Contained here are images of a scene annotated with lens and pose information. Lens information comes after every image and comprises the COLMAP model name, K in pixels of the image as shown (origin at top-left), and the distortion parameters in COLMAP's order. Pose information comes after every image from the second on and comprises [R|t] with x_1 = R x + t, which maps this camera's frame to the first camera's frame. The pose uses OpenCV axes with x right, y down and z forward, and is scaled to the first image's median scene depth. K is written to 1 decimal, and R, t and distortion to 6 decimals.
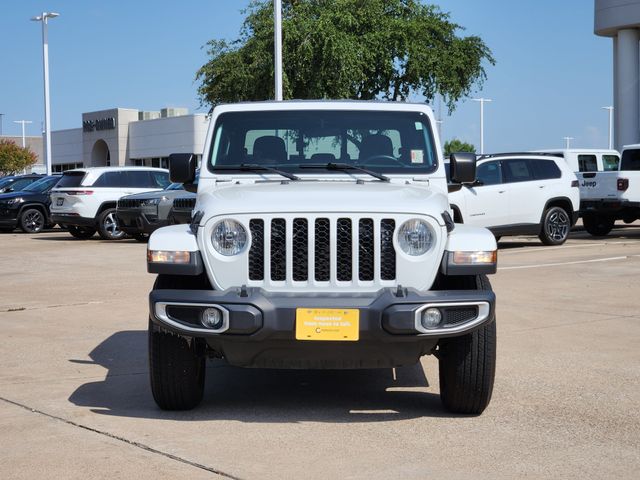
lens RADIAL K [[1242.0, 0, 320.0], [0, 1242.0, 240.0], [0, 0, 1]] dist [-0.462892, 4.860444]
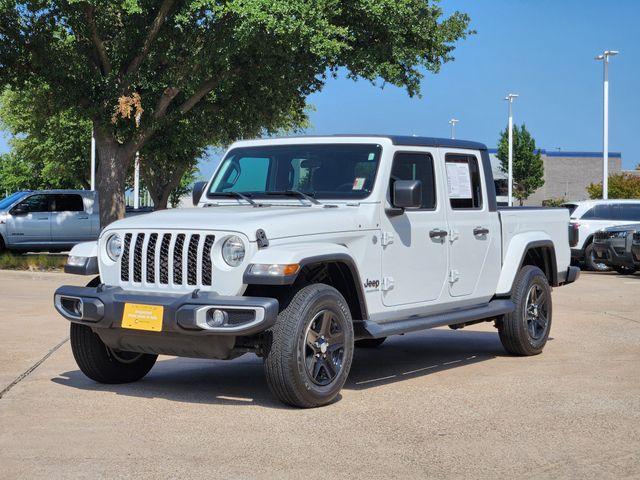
lens RADIAL K [[1242.0, 0, 320.0], [0, 1242.0, 240.0], [0, 0, 1]] dist [-0.462892, 4.860444]
pose [[0.853176, 0.020183, -0.521233, 0.773460], [-0.035235, 0.999199, -0.018983, 0.007161], [0.520432, 0.034562, 0.853203, 0.027293]]
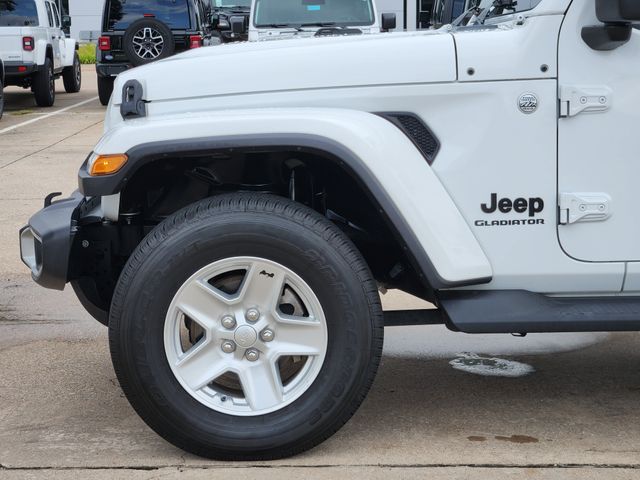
lens RADIAL K [[1242.0, 0, 320.0], [0, 1242.0, 240.0], [0, 0, 1]] dist [-0.462892, 4.860444]
pose [[0.033101, 0.152936, -0.987682, 0.686436], [-0.036621, 0.987745, 0.151718, -0.041364], [0.998781, 0.031148, 0.038296, 1.104302]]
